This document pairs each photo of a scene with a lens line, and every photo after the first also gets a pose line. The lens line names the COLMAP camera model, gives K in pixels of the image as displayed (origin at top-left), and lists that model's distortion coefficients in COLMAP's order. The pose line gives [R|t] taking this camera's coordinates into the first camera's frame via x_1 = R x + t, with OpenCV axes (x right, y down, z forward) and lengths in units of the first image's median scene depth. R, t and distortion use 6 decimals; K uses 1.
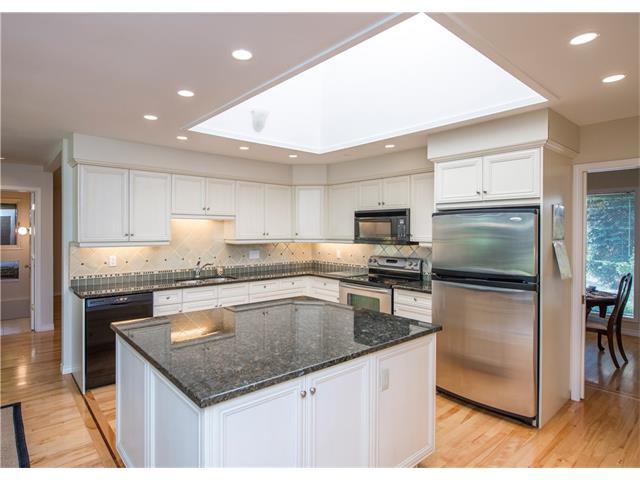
lens RADIAL K [[363.1, 0, 283.6], [0, 363.1, 231.6], [0, 0, 1]] dist [-0.006511, -0.000807]
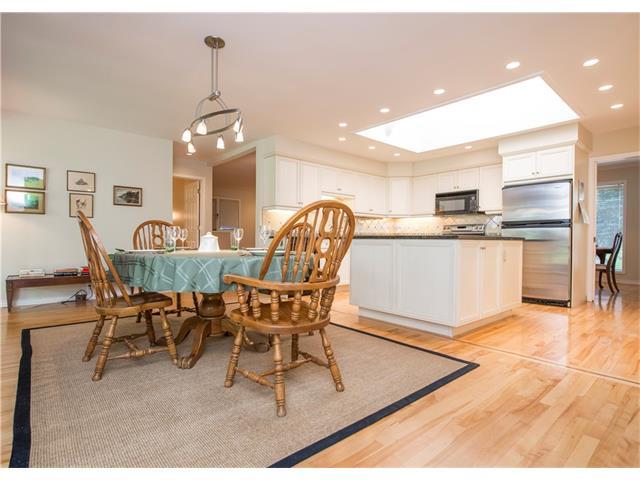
lens RADIAL K [[335.3, 0, 307.6], [0, 335.3, 241.8], [0, 0, 1]] dist [-0.011027, 0.001070]
pose [[0.999763, 0.005036, 0.021185, -0.403990], [-0.005112, 0.999981, 0.003524, 0.158148], [-0.021167, -0.003631, 0.999769, -0.387113]]
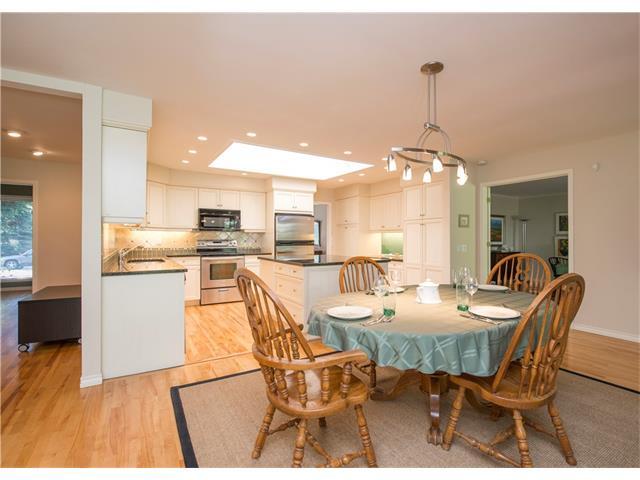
lens RADIAL K [[322.9, 0, 337.4], [0, 322.9, 239.9], [0, 0, 1]] dist [-0.008605, -0.000064]
pose [[0.100095, -0.005026, 0.994965, -1.184699], [0.004460, 0.999979, 0.004602, 0.075338], [-0.994968, 0.003977, 0.100116, 0.391262]]
